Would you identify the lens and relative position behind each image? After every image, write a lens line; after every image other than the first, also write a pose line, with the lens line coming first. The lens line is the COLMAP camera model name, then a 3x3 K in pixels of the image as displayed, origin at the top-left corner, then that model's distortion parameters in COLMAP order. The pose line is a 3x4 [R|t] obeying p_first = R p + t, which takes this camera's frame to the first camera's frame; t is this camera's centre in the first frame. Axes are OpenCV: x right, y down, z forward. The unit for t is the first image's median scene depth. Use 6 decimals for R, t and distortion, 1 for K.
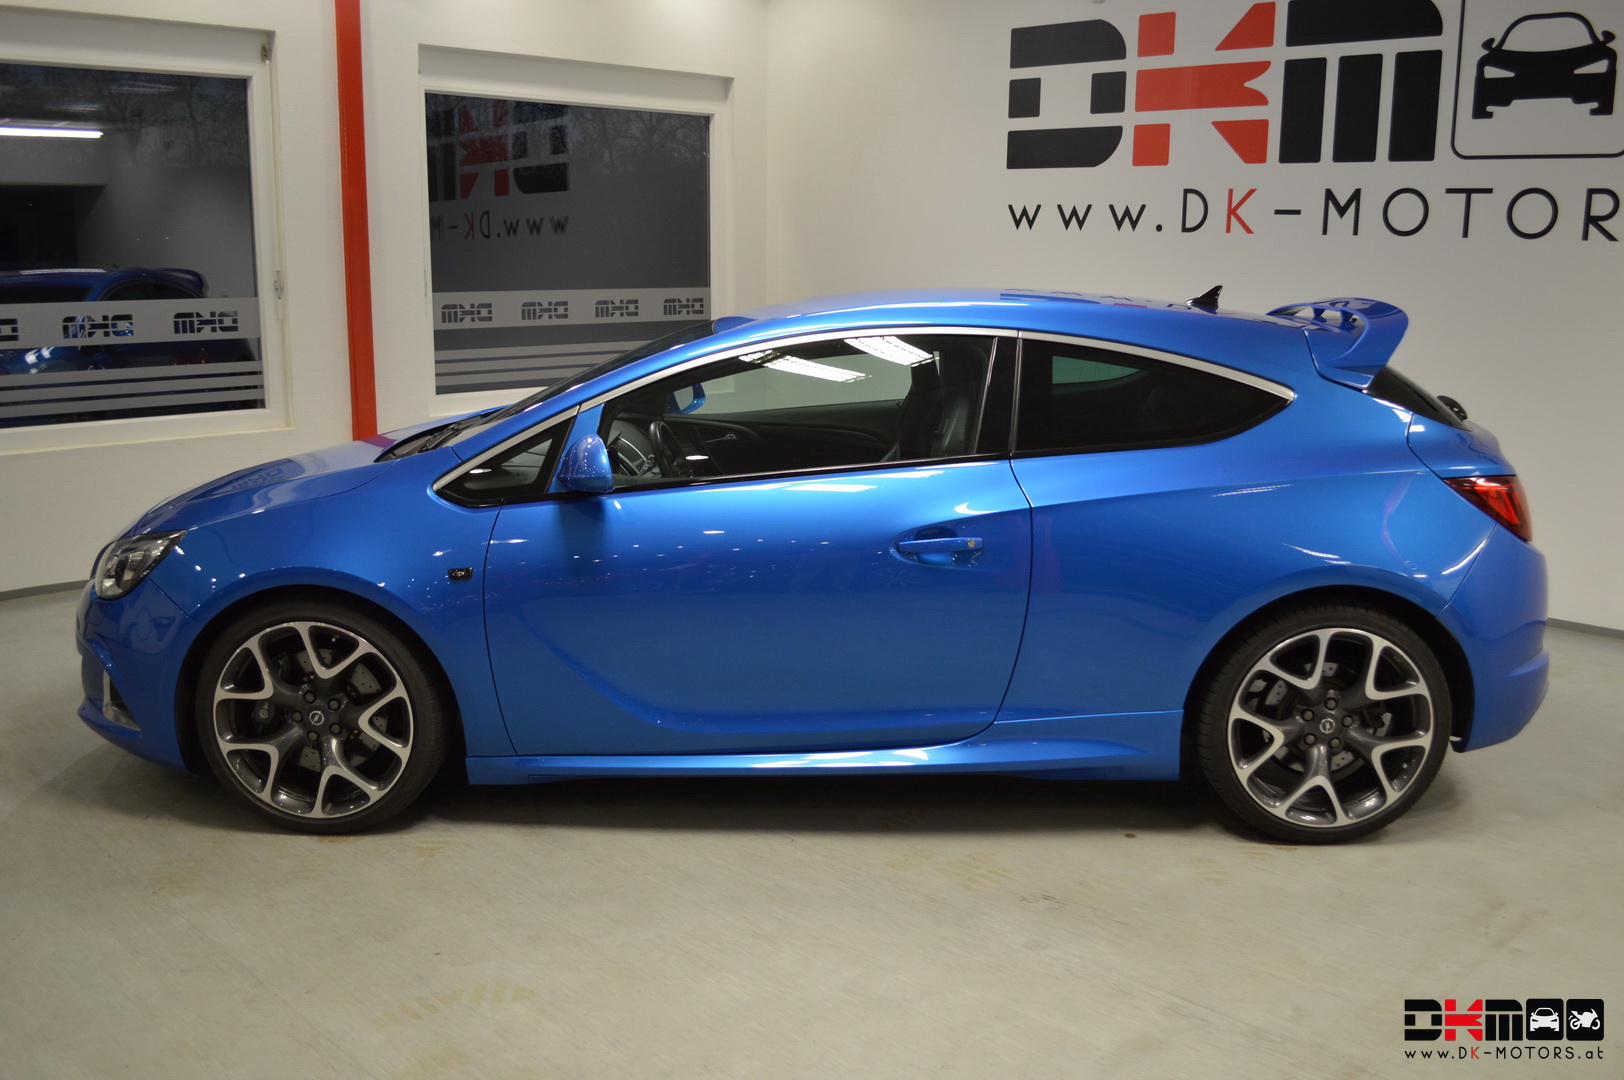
lens RADIAL K [[1447.9, 0, 811.8], [0, 1447.9, 505.2], [0, 0, 1]] dist [-0.051049, 0.002181]
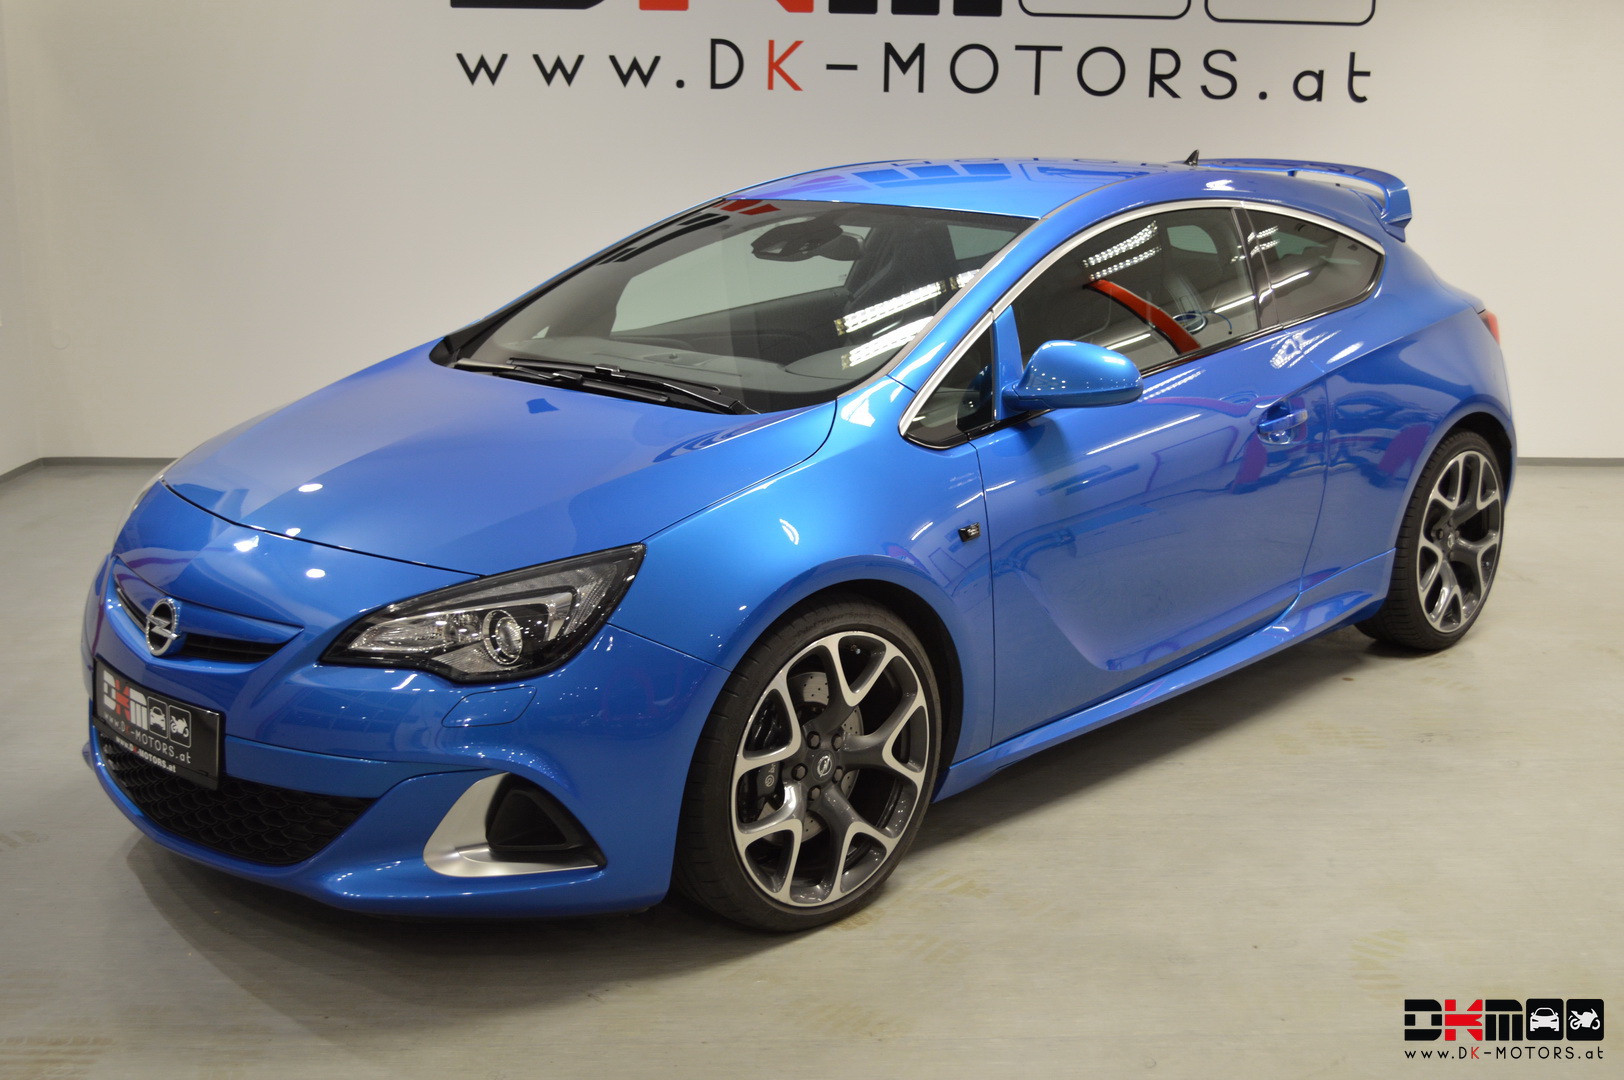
lens RADIAL K [[1758.3, 0, 812.0], [0, 1758.3, 540.0], [0, 0, 1]] dist [-0.031261, -0.007754]
pose [[0.711500, -0.171527, 0.681429, -0.561146], [0.123825, 0.985179, 0.118696, -0.043350], [-0.691690, -0.000074, 0.722195, 0.211538]]
